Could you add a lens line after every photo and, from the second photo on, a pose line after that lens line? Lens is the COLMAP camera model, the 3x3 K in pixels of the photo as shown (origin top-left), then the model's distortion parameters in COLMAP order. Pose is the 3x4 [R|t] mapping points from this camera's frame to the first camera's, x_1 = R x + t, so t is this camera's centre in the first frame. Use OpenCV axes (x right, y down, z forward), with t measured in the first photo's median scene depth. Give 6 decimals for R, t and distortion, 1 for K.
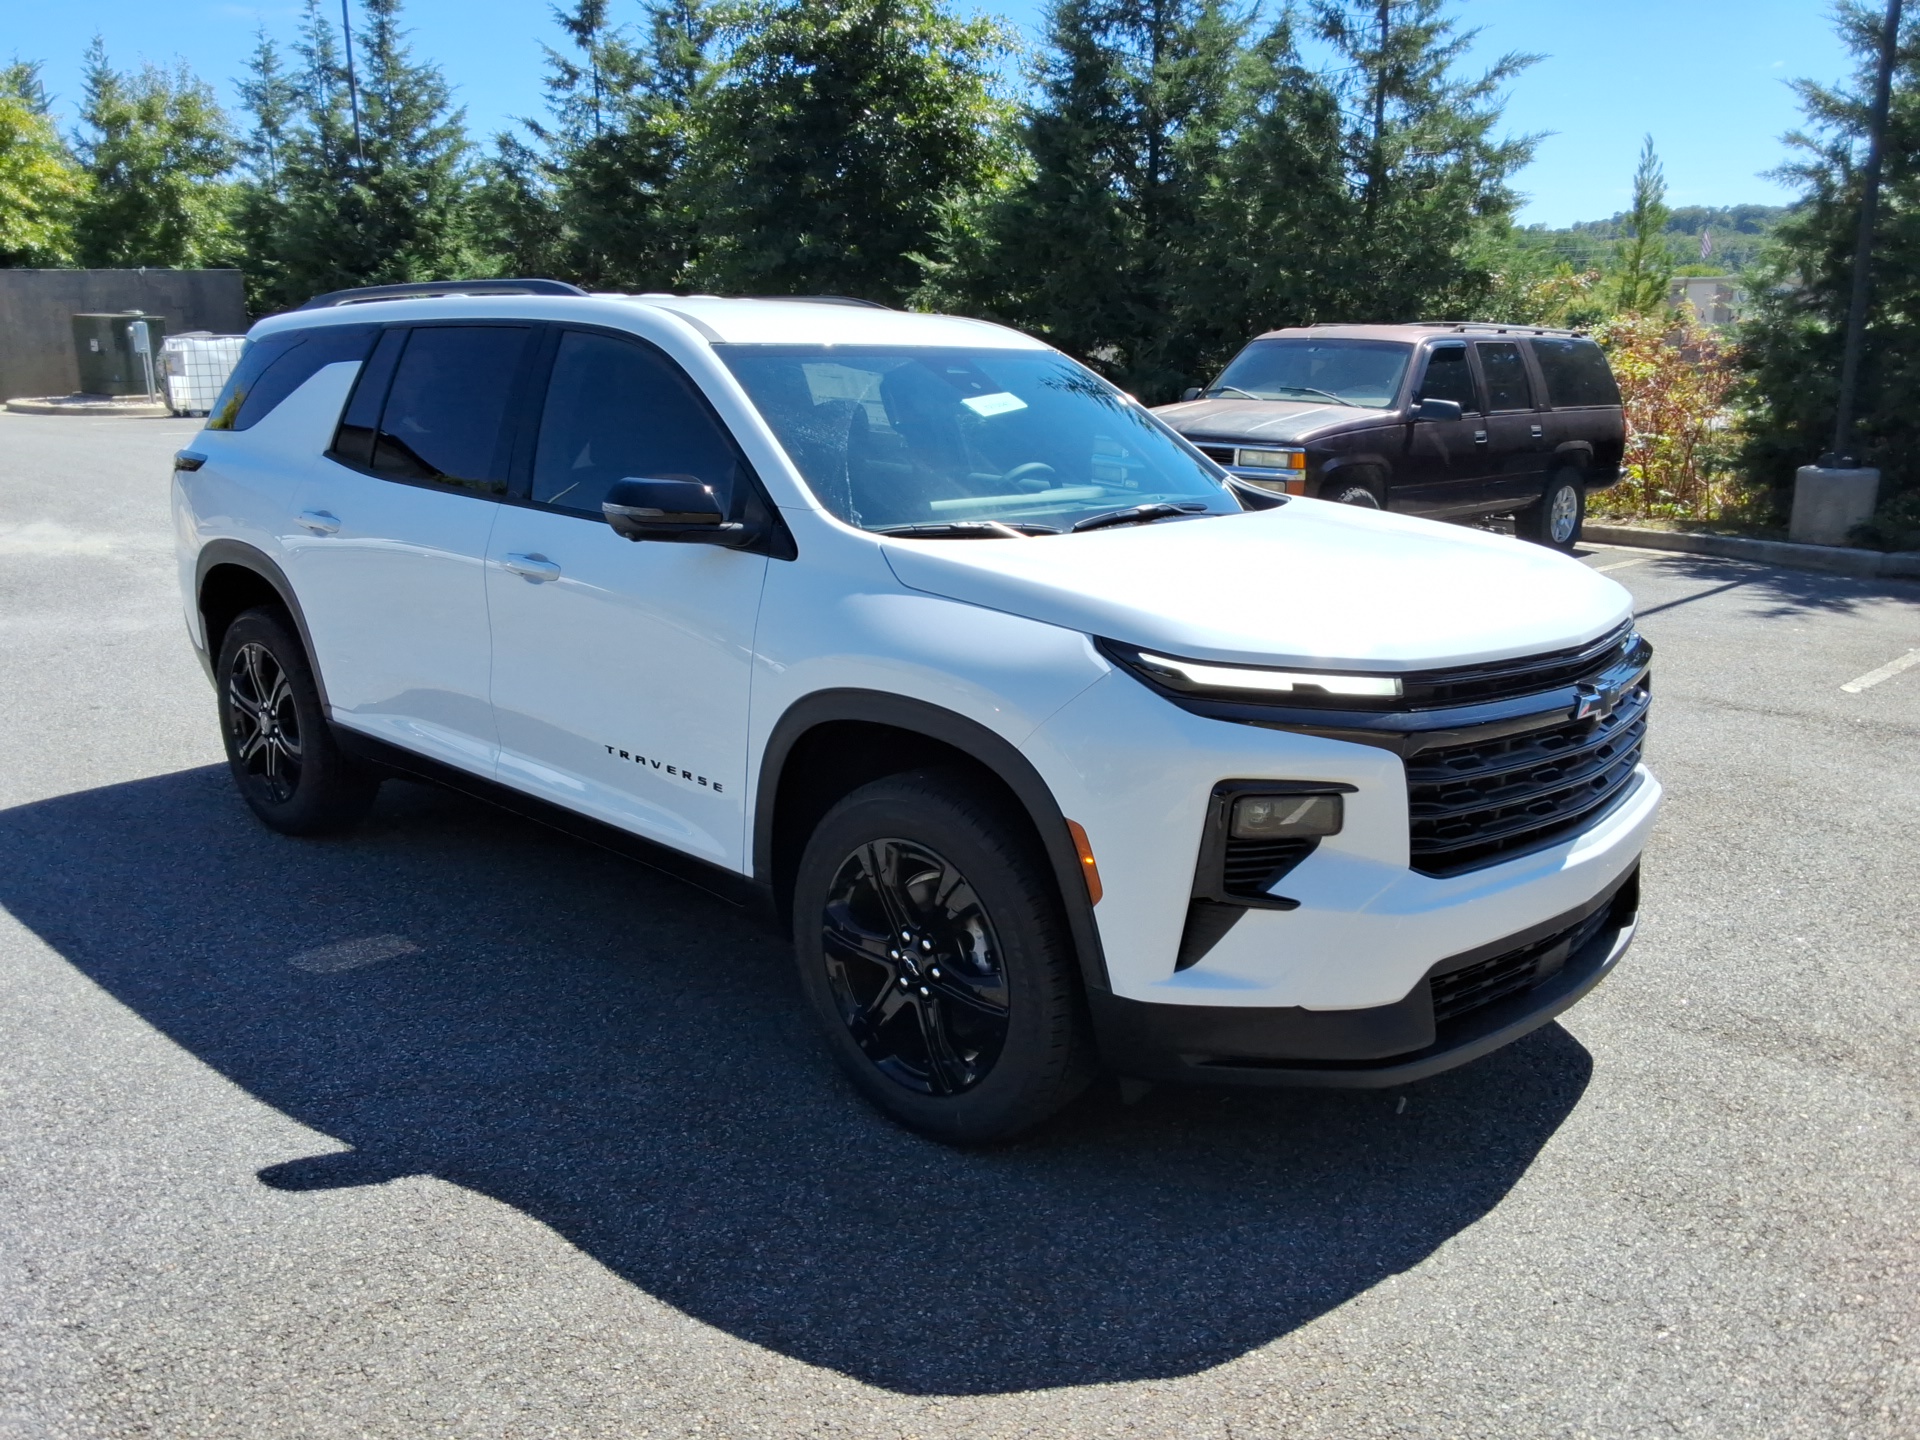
lens RADIAL K [[1534.8, 0, 963.7], [0, 1534.8, 721.5], [0, 0, 1]] dist [0.080911, -0.117792]
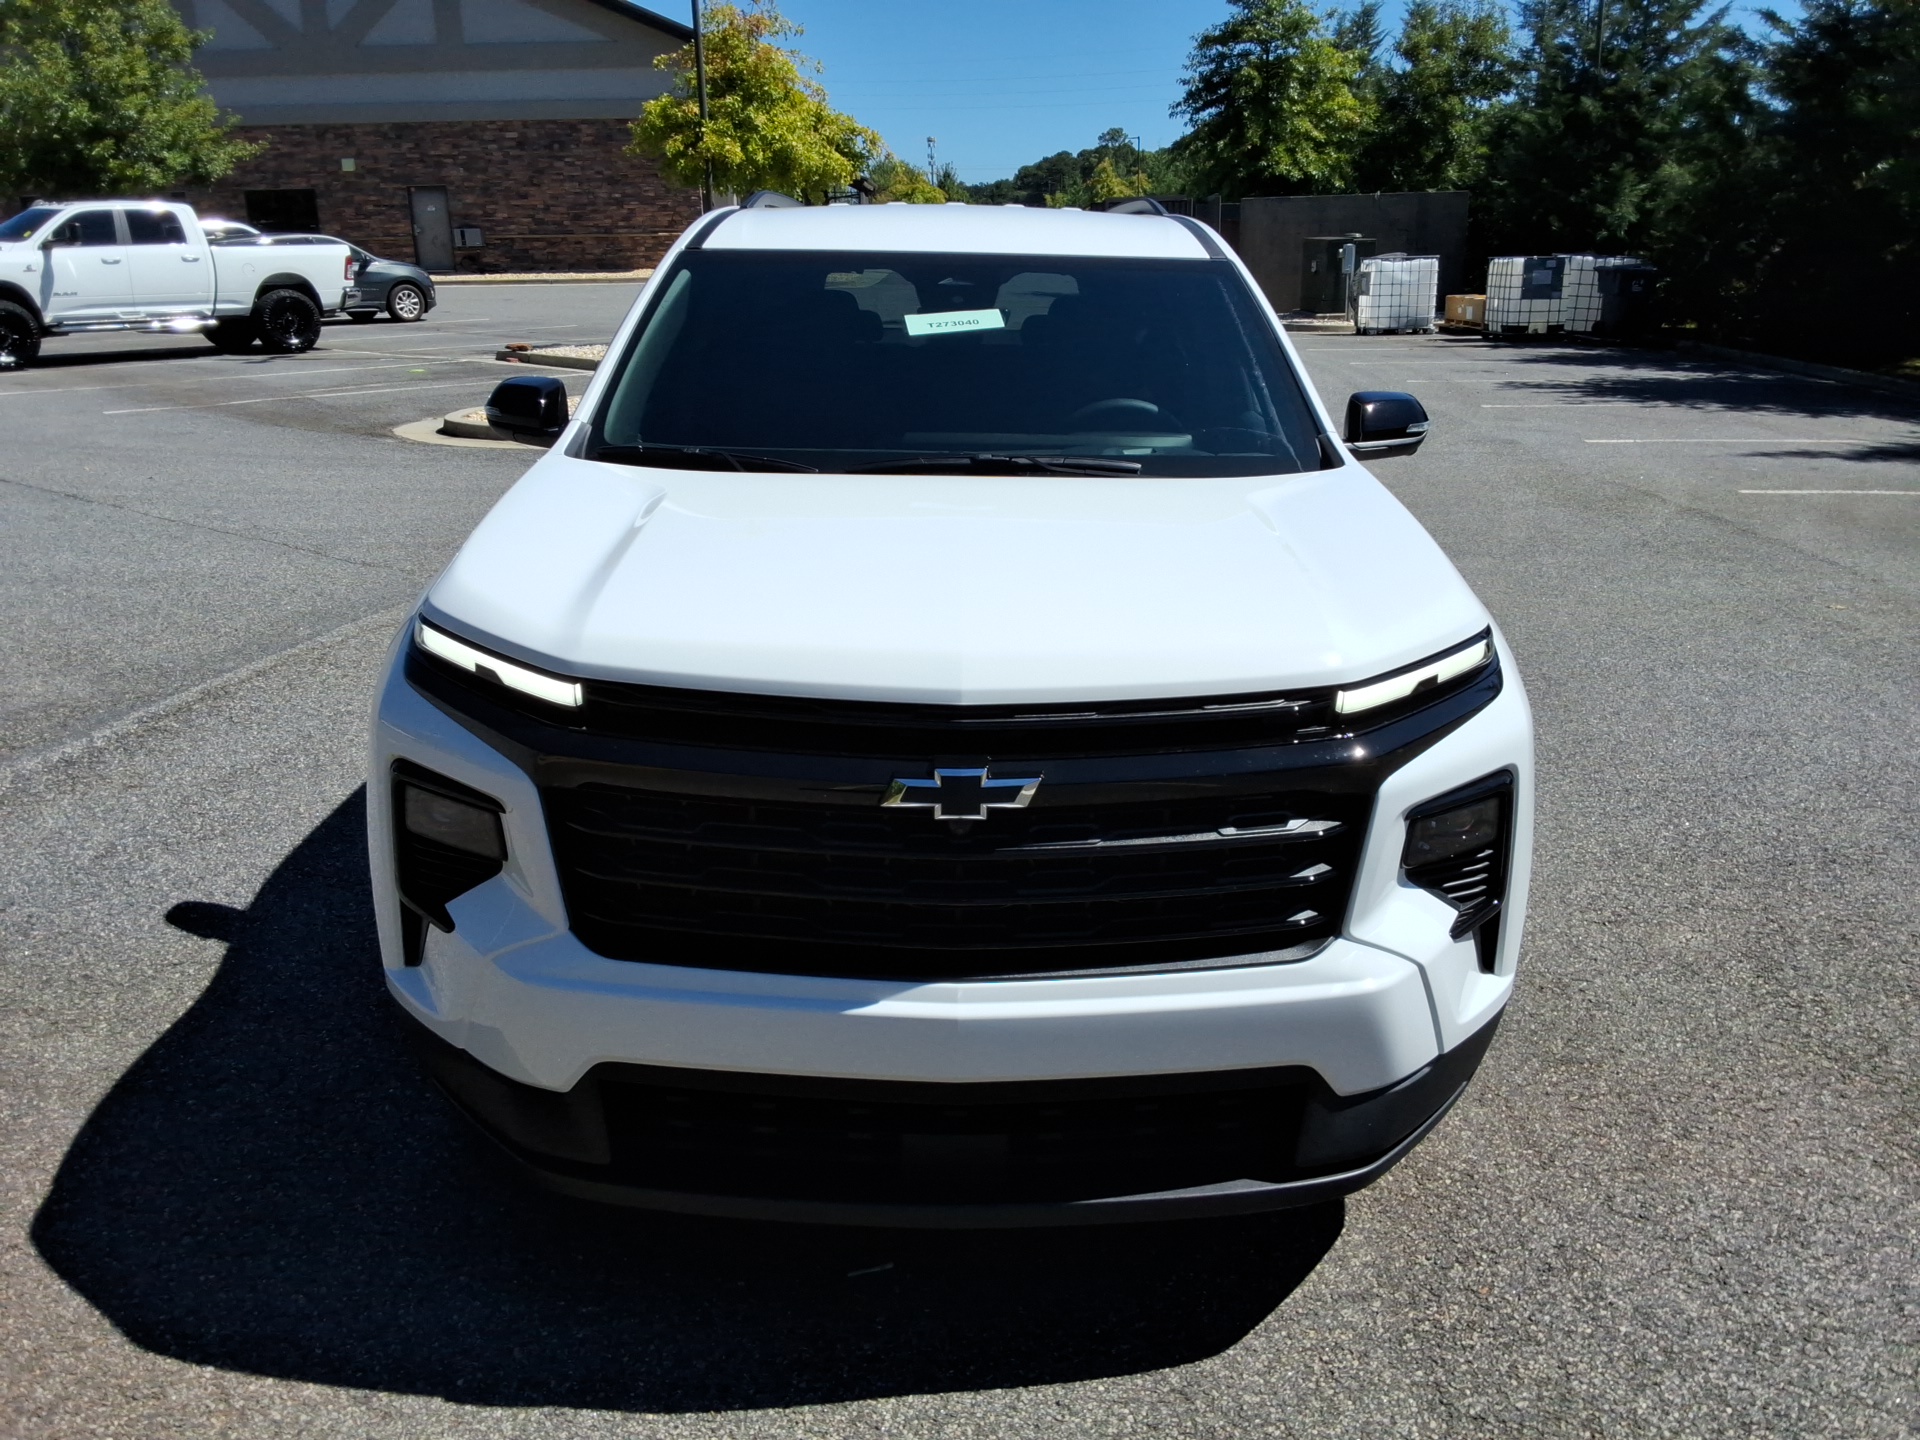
lens RADIAL K [[1534.8, 0, 966.0], [0, 1534.8, 719.6], [0, 0, 1]] dist [0.080911, -0.117792]
pose [[0.693181, 0.208087, -0.690072, 0.088449], [-0.176461, 0.977277, 0.117436, -0.012585], [0.698829, 0.040366, 0.714149, 0.054967]]
